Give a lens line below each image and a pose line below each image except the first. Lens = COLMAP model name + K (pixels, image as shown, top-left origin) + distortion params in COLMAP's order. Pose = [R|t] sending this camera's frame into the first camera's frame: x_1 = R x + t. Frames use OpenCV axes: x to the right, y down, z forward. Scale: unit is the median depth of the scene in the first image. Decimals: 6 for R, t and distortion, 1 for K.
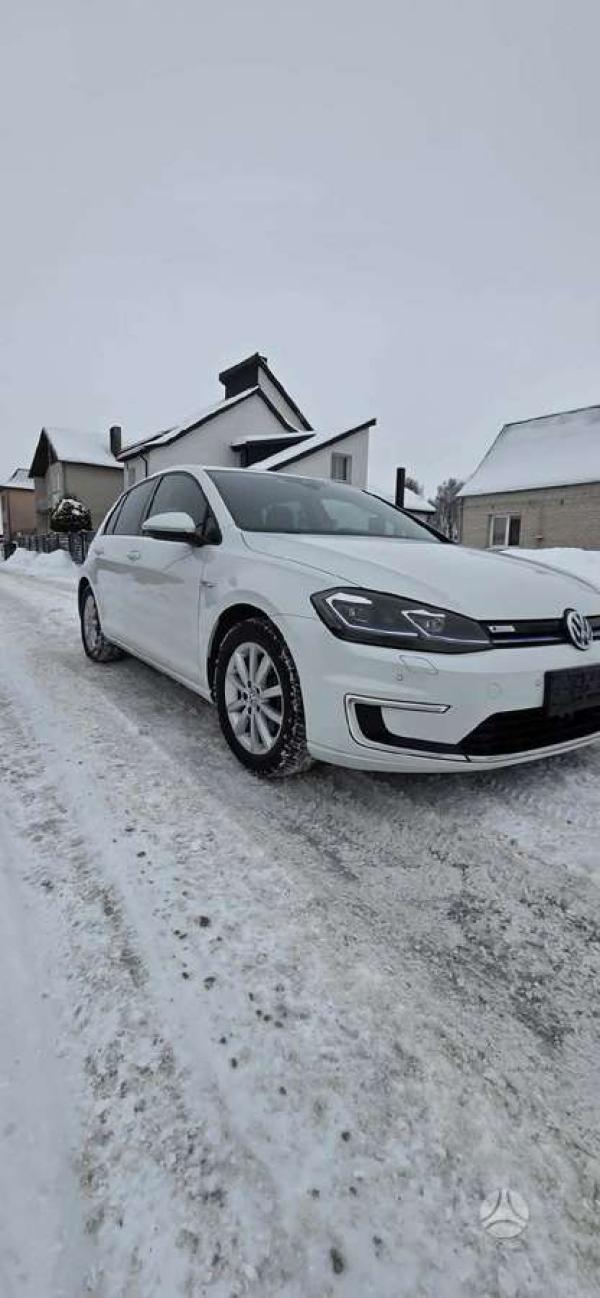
lens RADIAL K [[520.4, 0, 293.8], [0, 520.4, 643.7], [0, 0, 1]] dist [0.001089, -0.002061]
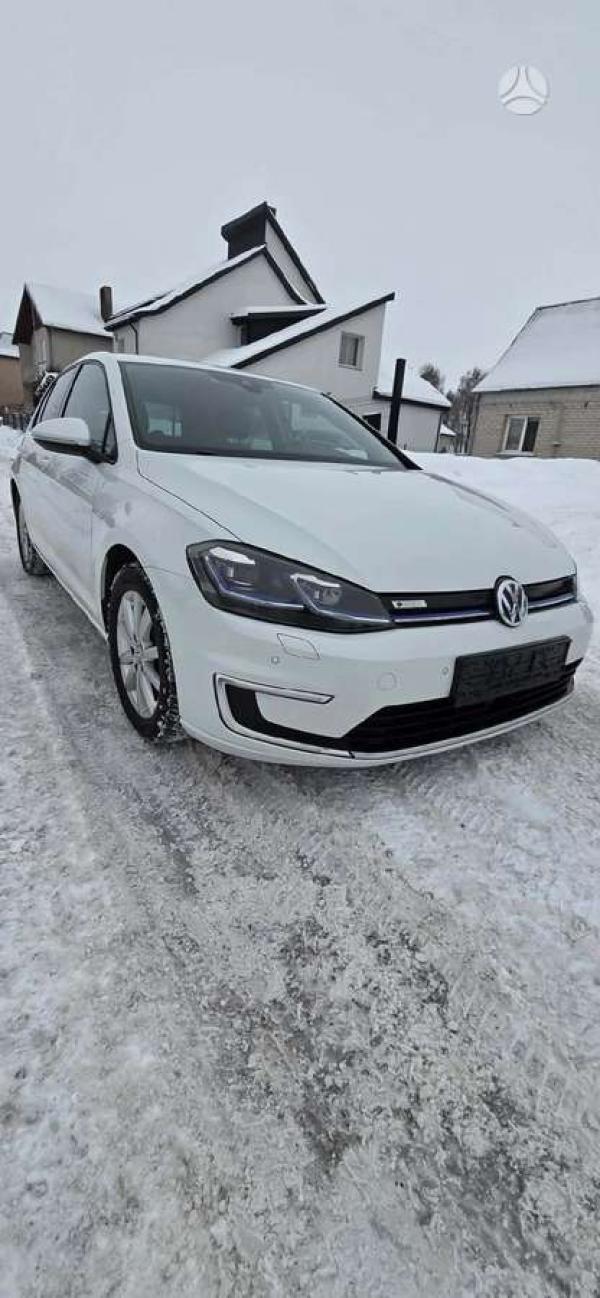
lens RADIAL K [[520.4, 0, 293.6], [0, 520.4, 642.0], [0, 0, 1]] dist [0.001089, -0.002061]
pose [[0.998718, 0.050393, 0.004785, 0.212022], [-0.050385, 0.980551, 0.189685, -0.113740], [0.004867, -0.189683, 0.981833, 0.178336]]
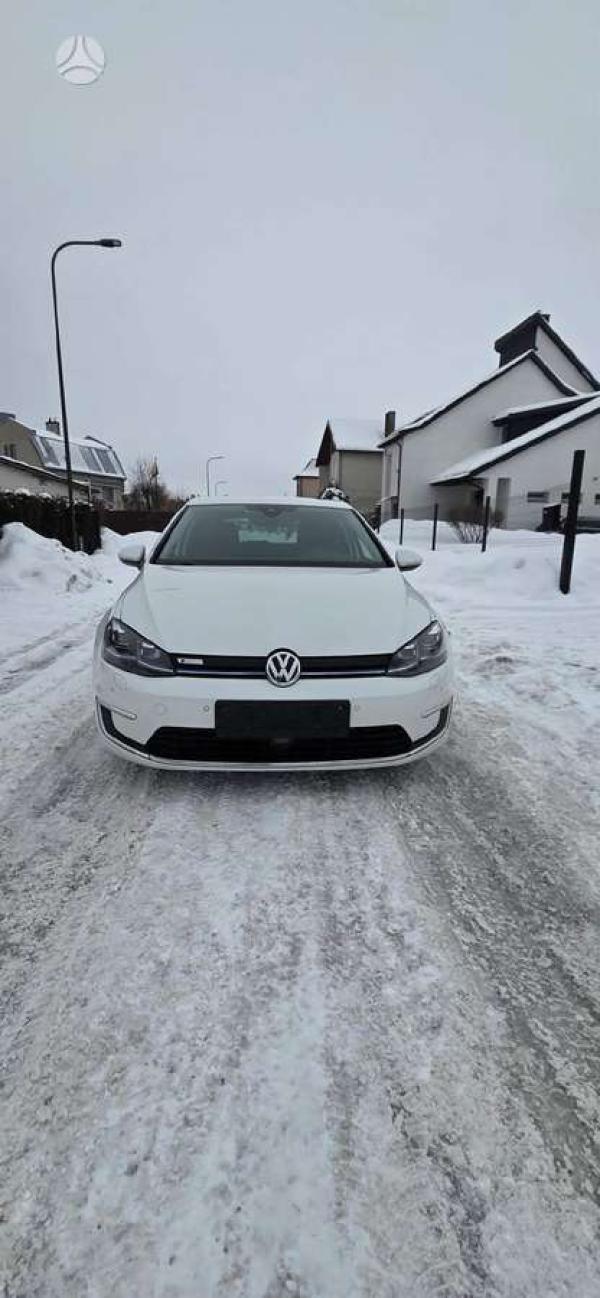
lens RADIAL K [[520.4, 0, 303.9], [0, 520.4, 644.6], [0, 0, 1]] dist [0.001089, -0.002061]
pose [[0.875468, 0.091701, -0.474496, 1.199915], [-0.071613, 0.995609, 0.060282, -0.159599], [0.477940, -0.018795, 0.878191, 0.036016]]
